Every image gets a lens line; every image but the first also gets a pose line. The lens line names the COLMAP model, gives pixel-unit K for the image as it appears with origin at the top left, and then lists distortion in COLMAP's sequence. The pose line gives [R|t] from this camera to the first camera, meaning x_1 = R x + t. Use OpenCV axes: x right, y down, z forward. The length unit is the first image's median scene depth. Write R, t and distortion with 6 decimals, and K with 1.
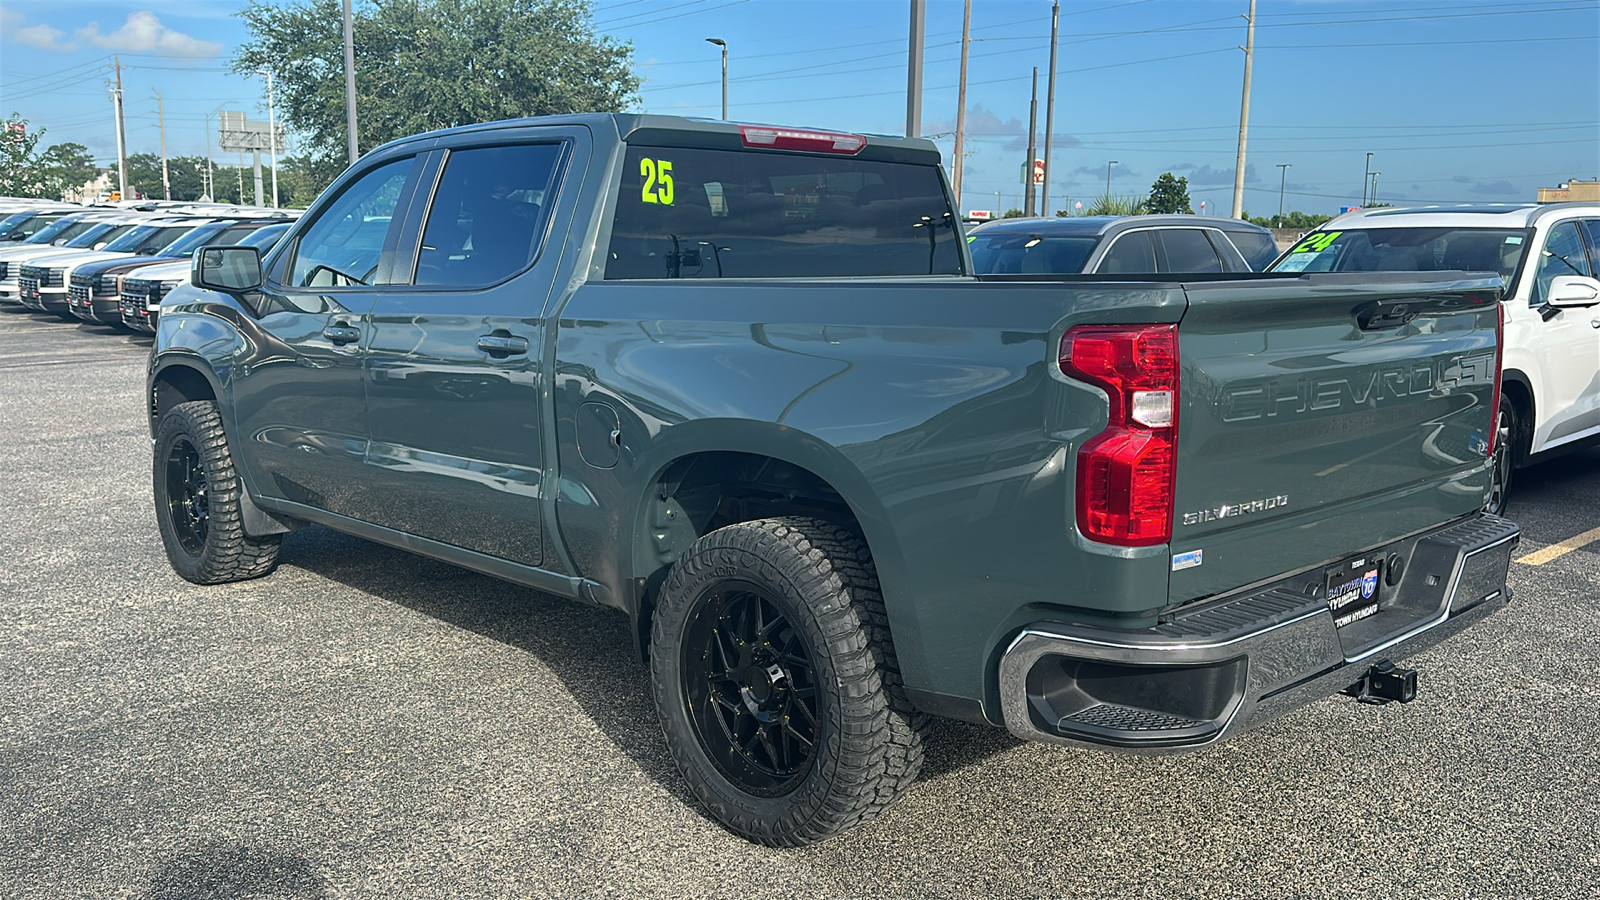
lens RADIAL K [[1389.8, 0, 830.3], [0, 1389.8, 463.7], [0, 0, 1]] dist [0.127152, -0.204669]
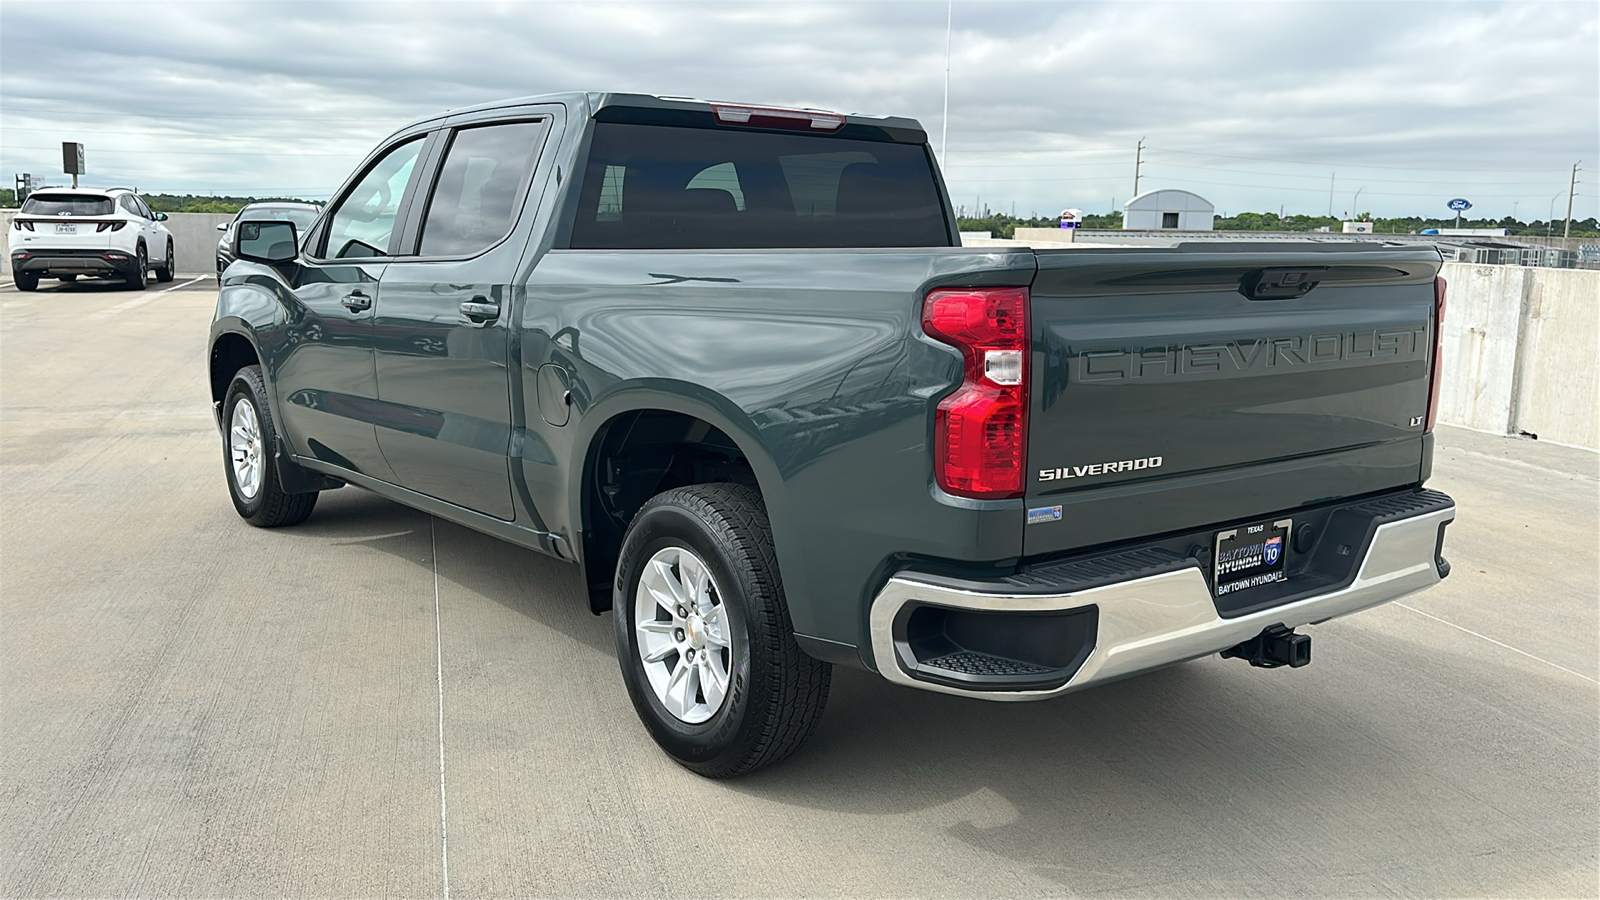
lens RADIAL K [[1389.8, 0, 830.3], [0, 1389.8, 463.7], [0, 0, 1]] dist [0.127152, -0.204669]
pose [[0.995308, 0.020896, -0.094479, 0.133229], [-0.020411, 0.999773, 0.006095, 0.019181], [0.094585, -0.004138, 0.995508, -0.033595]]
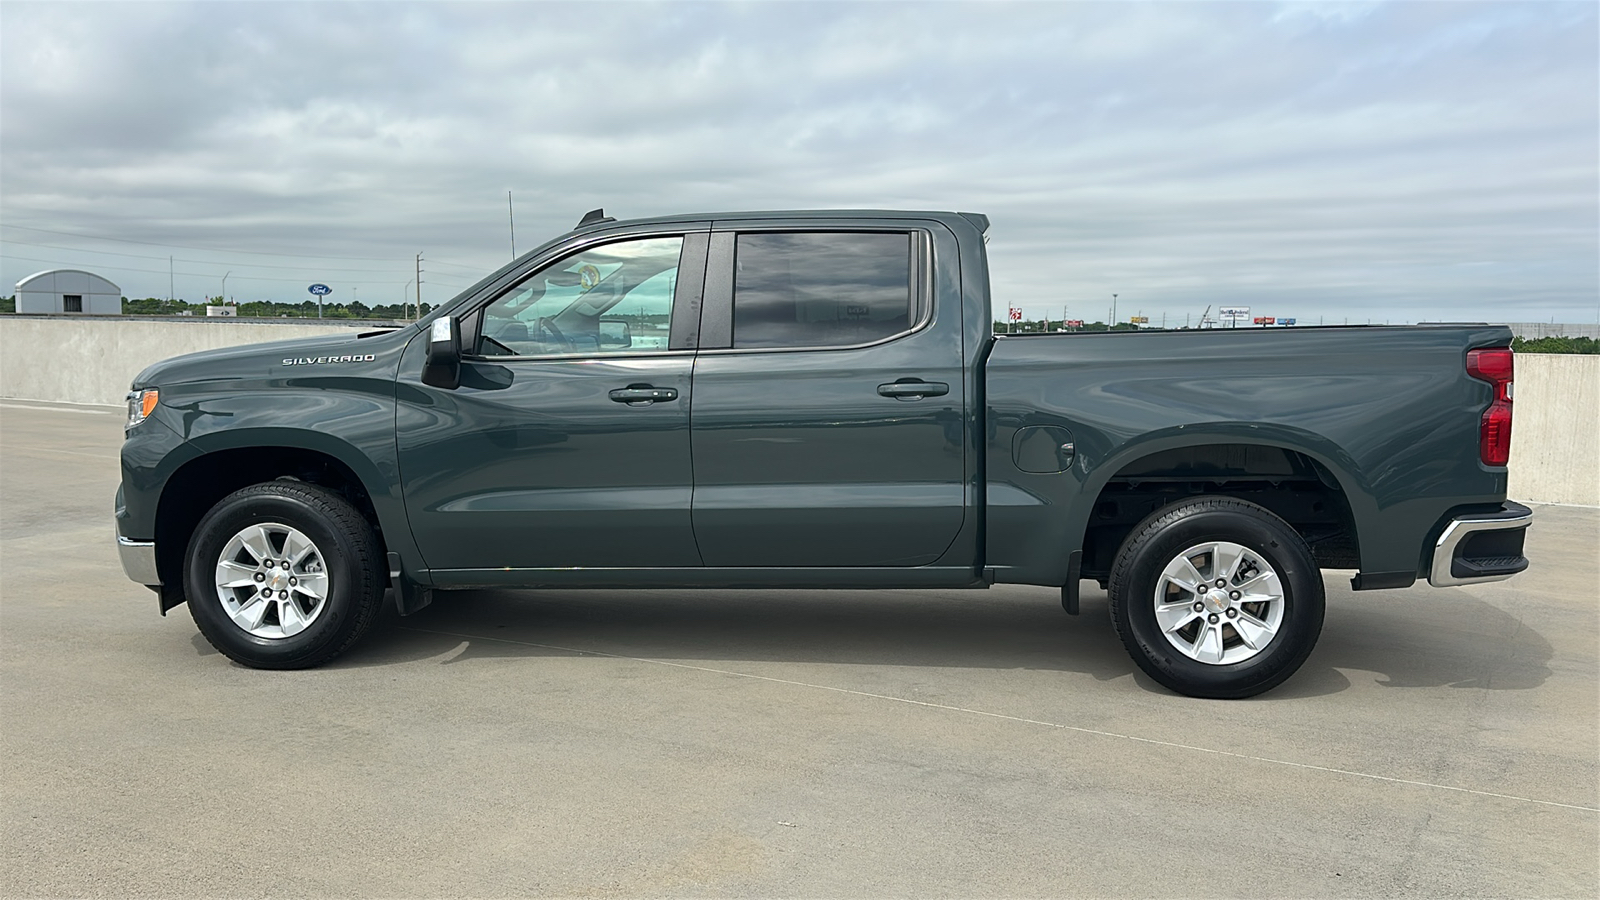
lens RADIAL K [[1389.8, 0, 830.3], [0, 1389.8, 463.7], [0, 0, 1]] dist [0.127152, -0.204669]
pose [[0.761725, -0.073891, 0.643673, -1.112821], [0.108617, 0.993979, -0.014434, -0.009042], [-0.638731, 0.080908, 0.765165, 0.089325]]
